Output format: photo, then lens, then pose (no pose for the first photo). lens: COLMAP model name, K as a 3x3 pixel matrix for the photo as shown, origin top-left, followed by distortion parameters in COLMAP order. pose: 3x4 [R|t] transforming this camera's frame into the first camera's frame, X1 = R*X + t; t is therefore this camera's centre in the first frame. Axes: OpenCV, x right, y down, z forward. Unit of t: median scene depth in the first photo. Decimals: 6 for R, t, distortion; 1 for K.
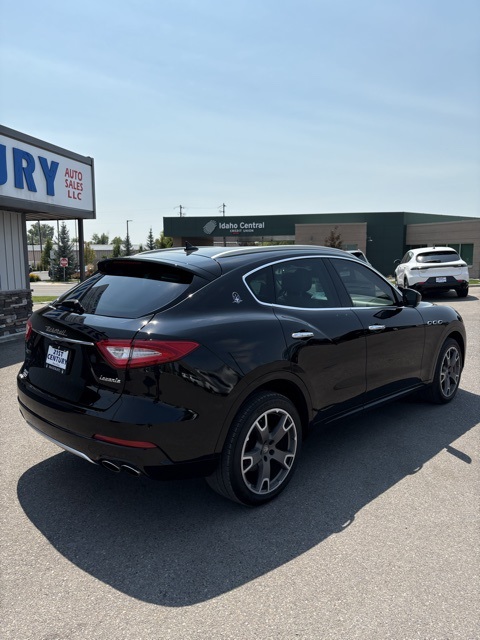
lens RADIAL K [[489.2, 0, 246.3], [0, 489.2, 318.4], [0, 0, 1]] dist [0.014866, 0.004795]
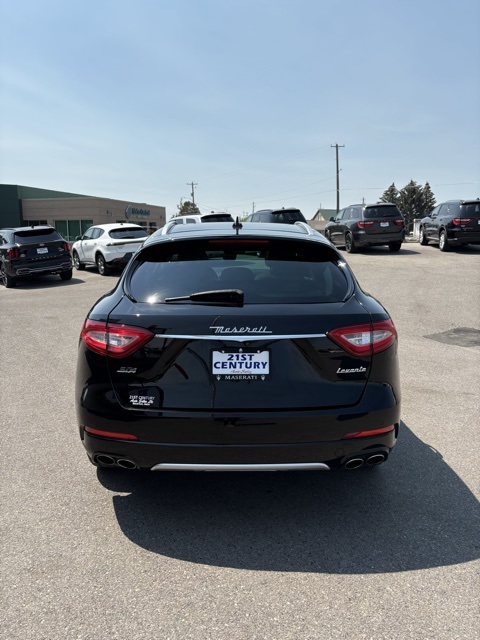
lens RADIAL K [[487.0, 0, 238.9], [0, 487.0, 322.0], [0, 0, 1]] dist [0.016051, -0.000101]
pose [[0.702285, -0.128766, 0.700154, -0.316075], [0.089815, 0.991673, 0.092290, -0.019494], [-0.706207, -0.001929, 0.708002, 0.156431]]
